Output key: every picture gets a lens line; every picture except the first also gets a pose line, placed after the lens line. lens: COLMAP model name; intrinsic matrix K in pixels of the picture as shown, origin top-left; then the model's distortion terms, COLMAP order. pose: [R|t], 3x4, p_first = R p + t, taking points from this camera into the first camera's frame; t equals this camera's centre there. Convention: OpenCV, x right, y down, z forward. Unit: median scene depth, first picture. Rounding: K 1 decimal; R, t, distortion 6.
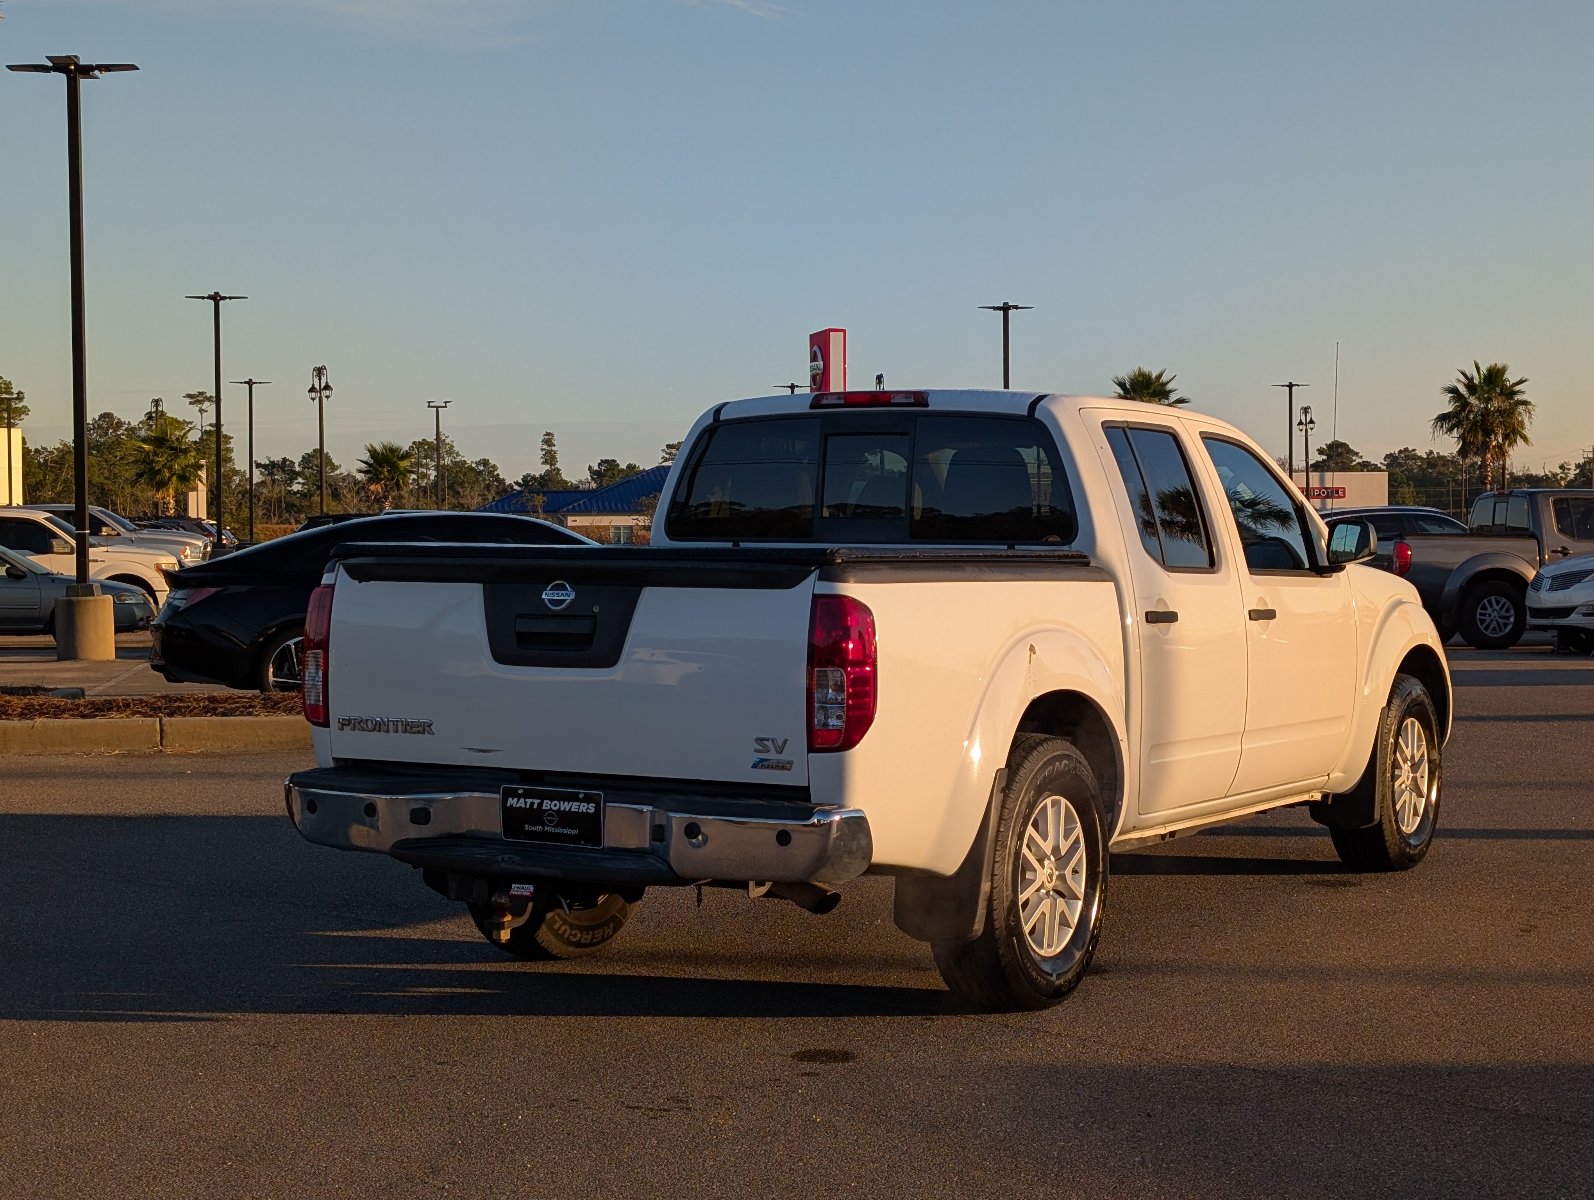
lens RADIAL K [[2610.0, 0, 814.8], [0, 2610.0, 591.0], [0, 0, 1]] dist [0.059611, 0.000000]
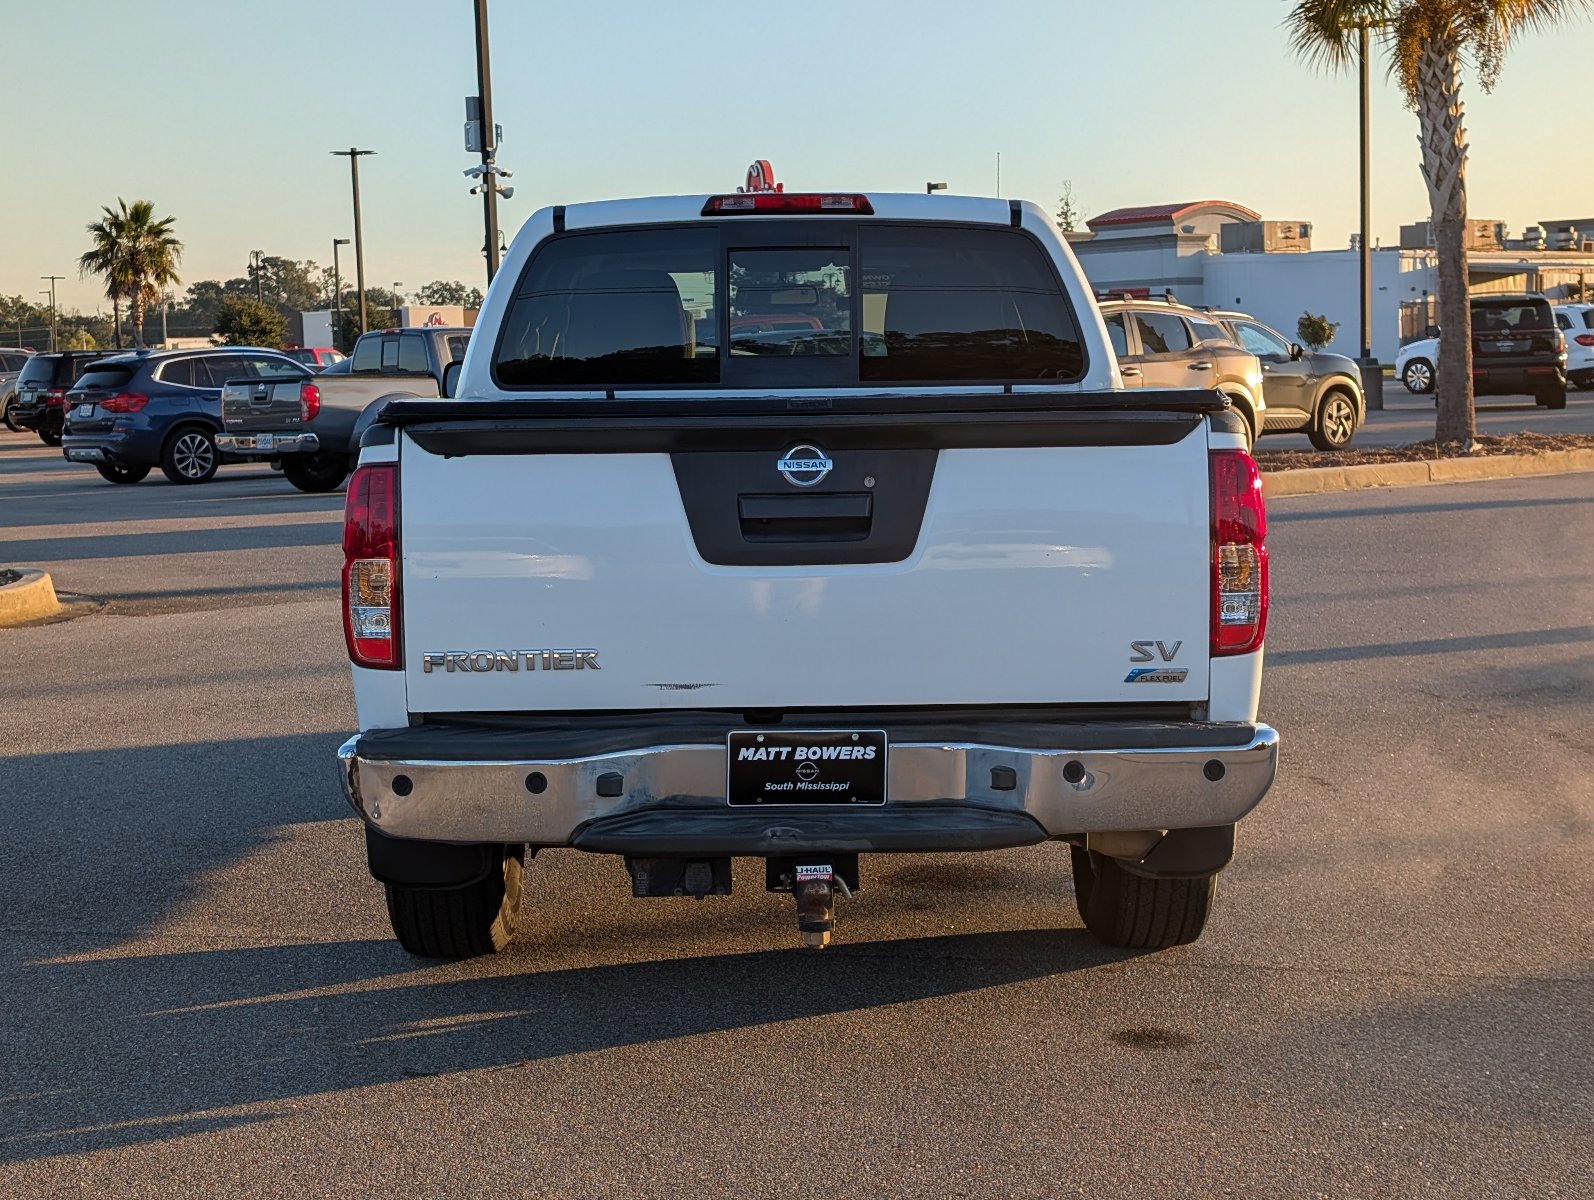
lens RADIAL K [[2610.0, 0, 815.5], [0, 2610.0, 638.0], [0, 0, 1]] dist [0.059611, 0.000000]
pose [[0.862881, -0.070537, 0.500460, -0.453835], [0.031492, 0.995793, 0.086054, -0.012544], [-0.504424, -0.058494, 0.861472, 0.367467]]
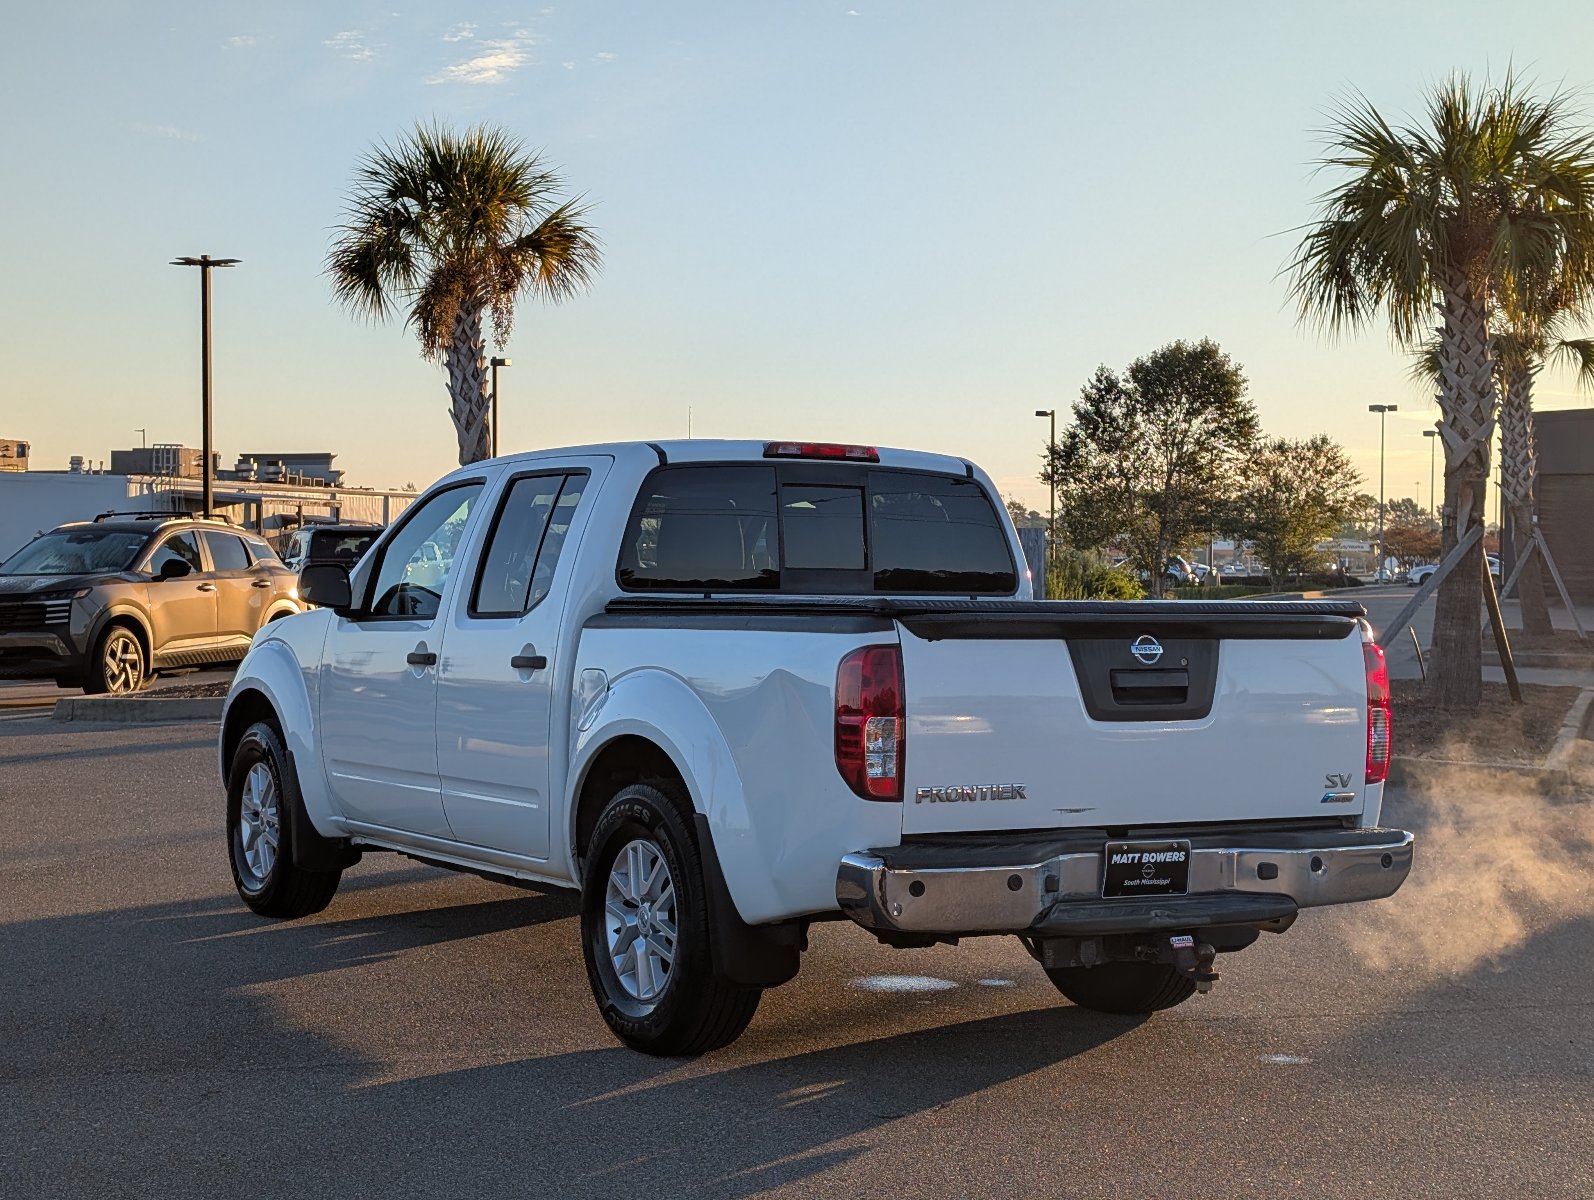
lens RADIAL K [[2610.0, 0, 809.3], [0, 2610.0, 605.1], [0, 0, 1]] dist [0.059611, 0.000000]
pose [[0.499057, -0.006196, 0.866547, -1.023514], [0.012363, 0.999924, 0.000030, -0.016975], [-0.866481, 0.010698, 0.499095, 0.599251]]
